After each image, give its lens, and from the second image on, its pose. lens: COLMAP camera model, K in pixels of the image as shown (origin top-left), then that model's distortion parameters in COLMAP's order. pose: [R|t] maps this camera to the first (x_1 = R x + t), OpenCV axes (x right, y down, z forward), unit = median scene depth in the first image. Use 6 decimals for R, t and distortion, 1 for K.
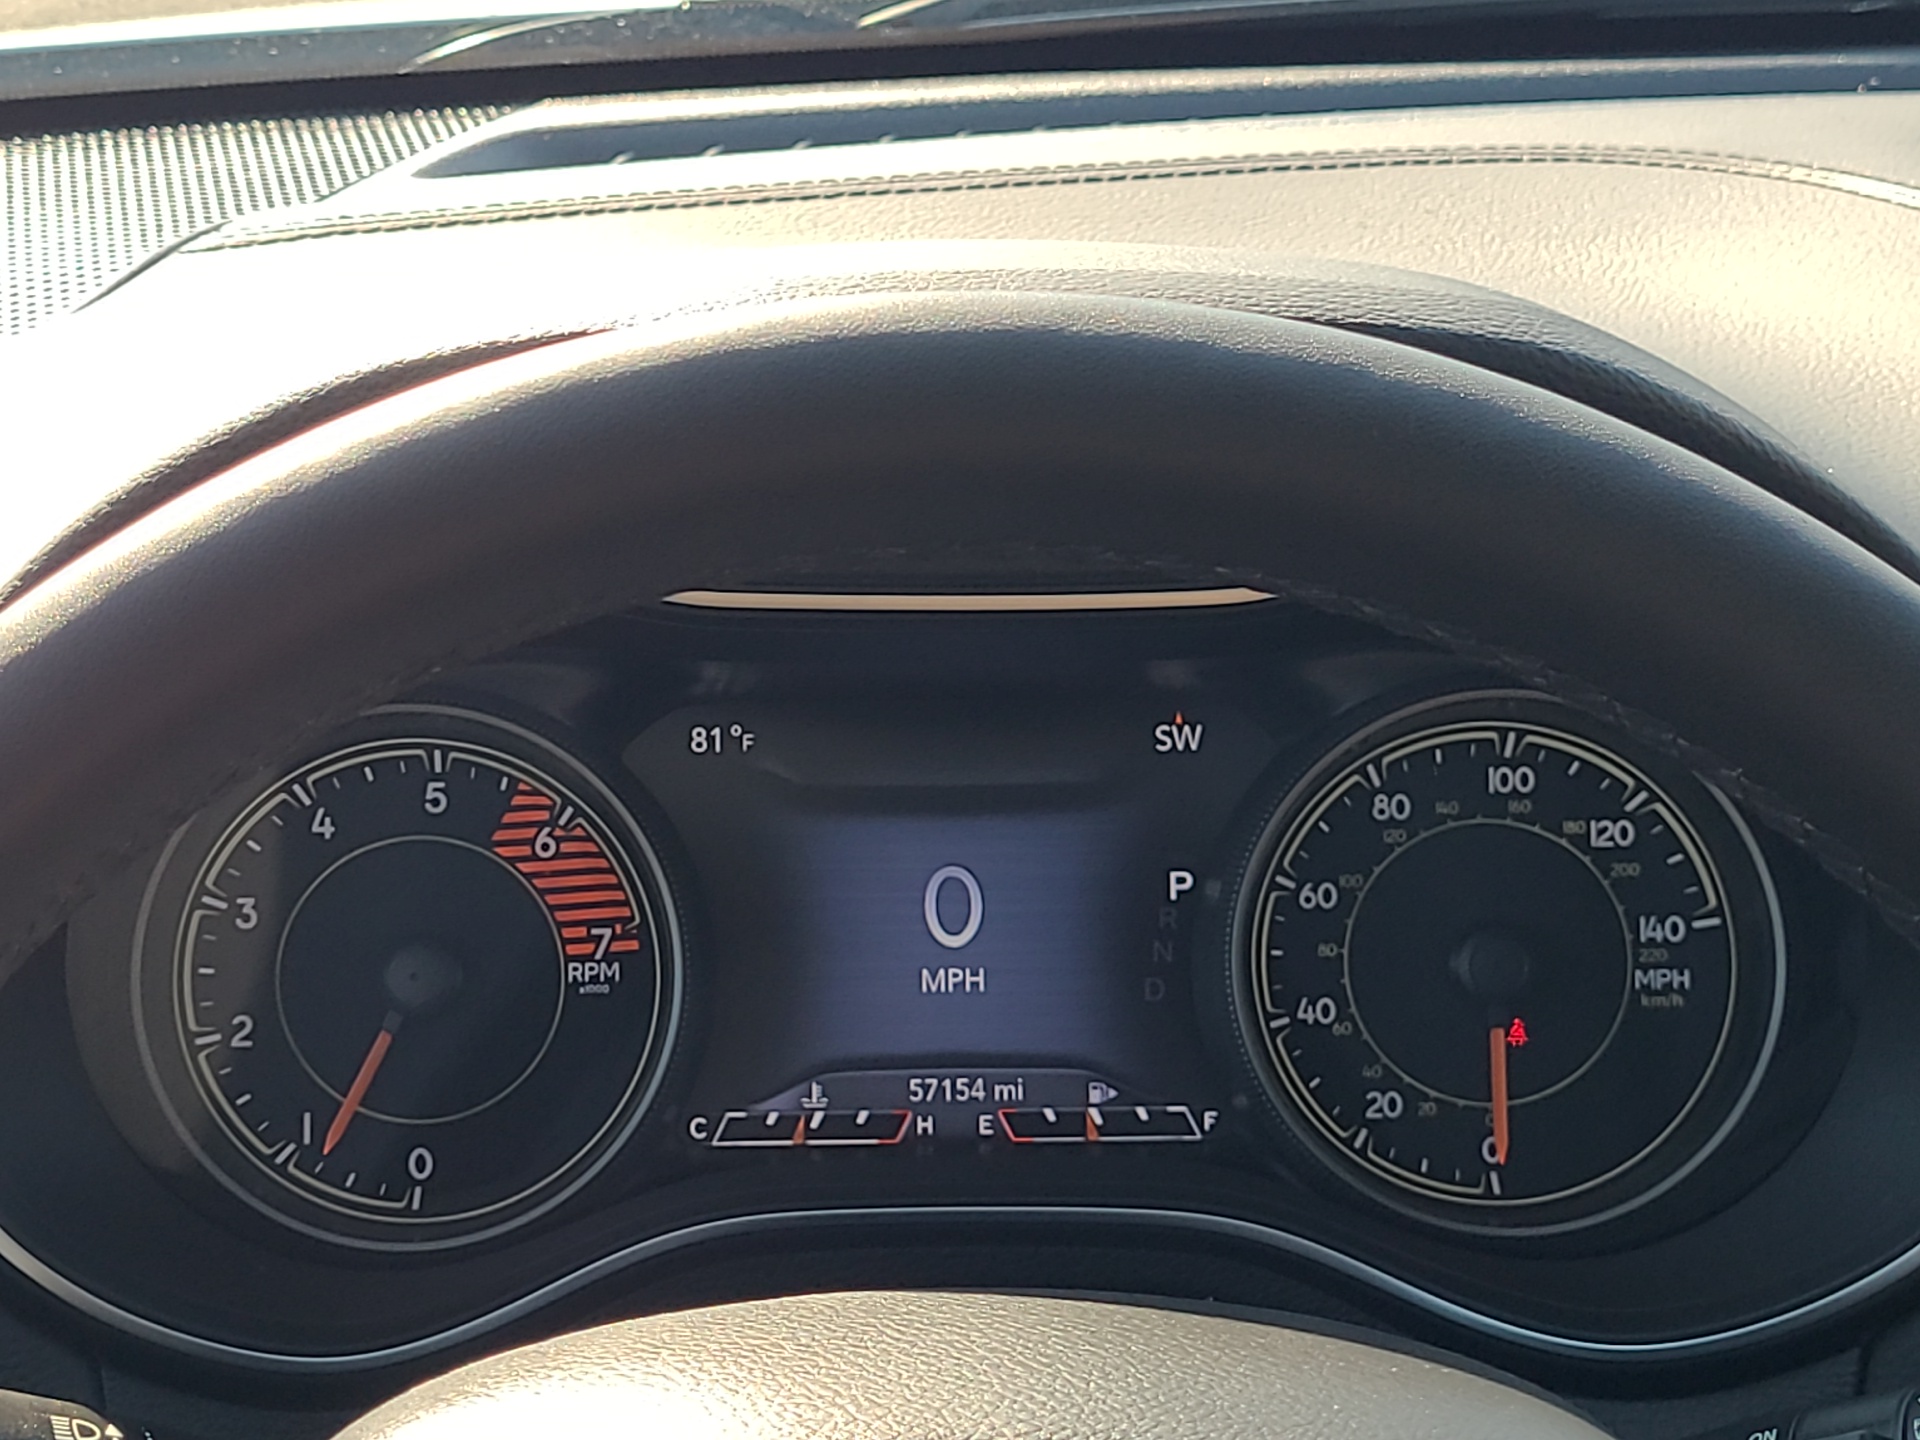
lens RADIAL K [[5388.0, 0, 910.2], [0, 5388.0, 727.0], [0, 0, 1]] dist [0.098805, -0.990135]
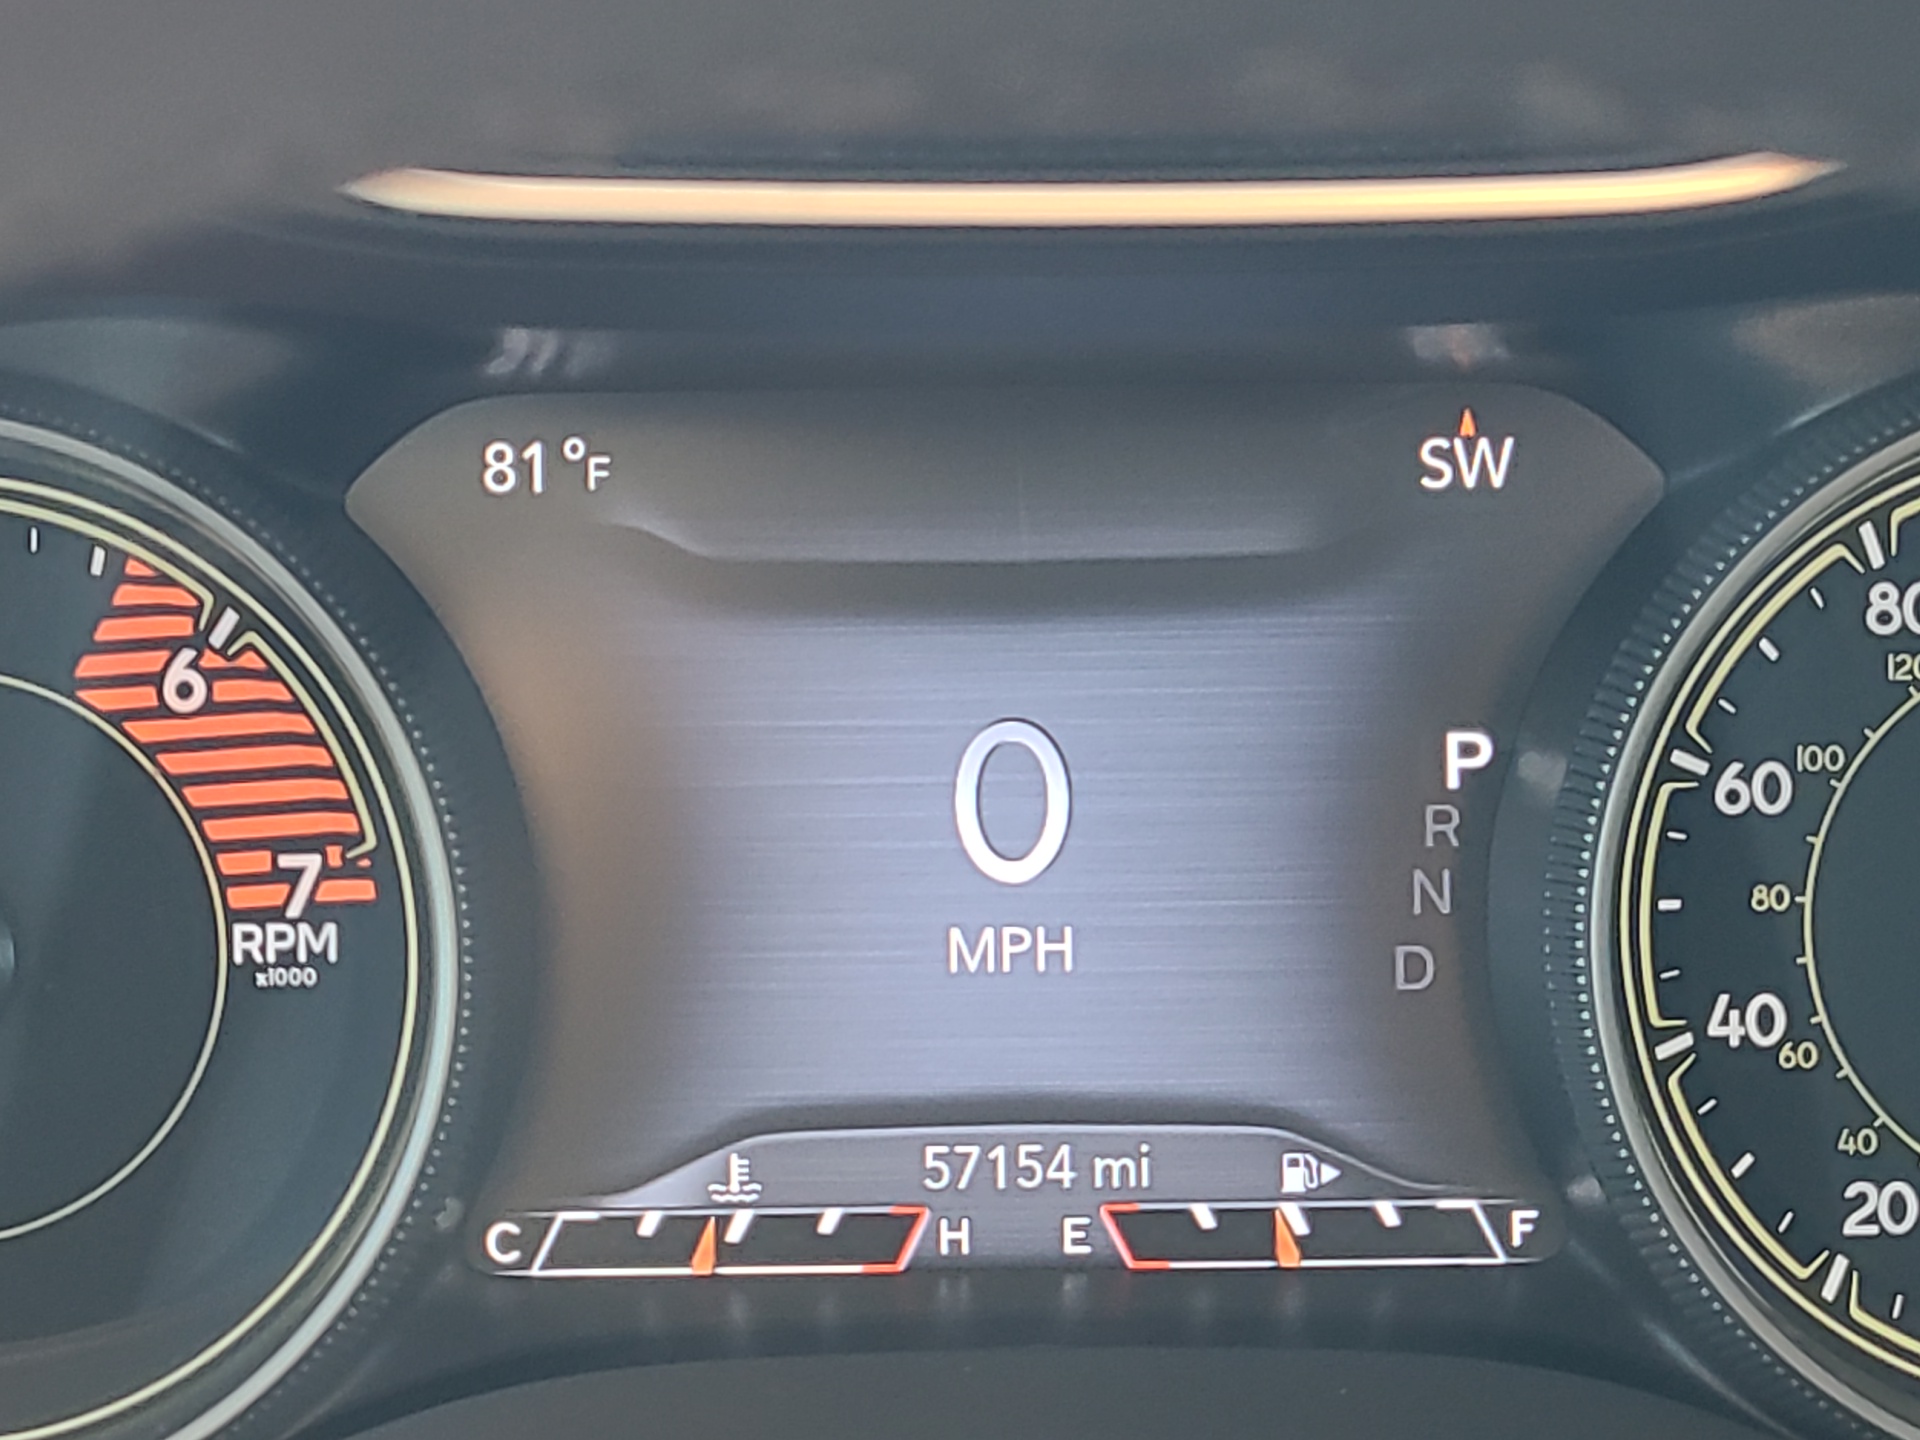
lens RADIAL K [[5388.0, 0, 910.2], [0, 5388.0, 727.0], [0, 0, 1]] dist [0.098805, -0.990135]
pose [[1.000000, 0.000119, -0.000402, -0.001218], [-0.000083, 0.995965, 0.089744, -0.018430], [0.000411, -0.089744, 0.995965, 0.504756]]
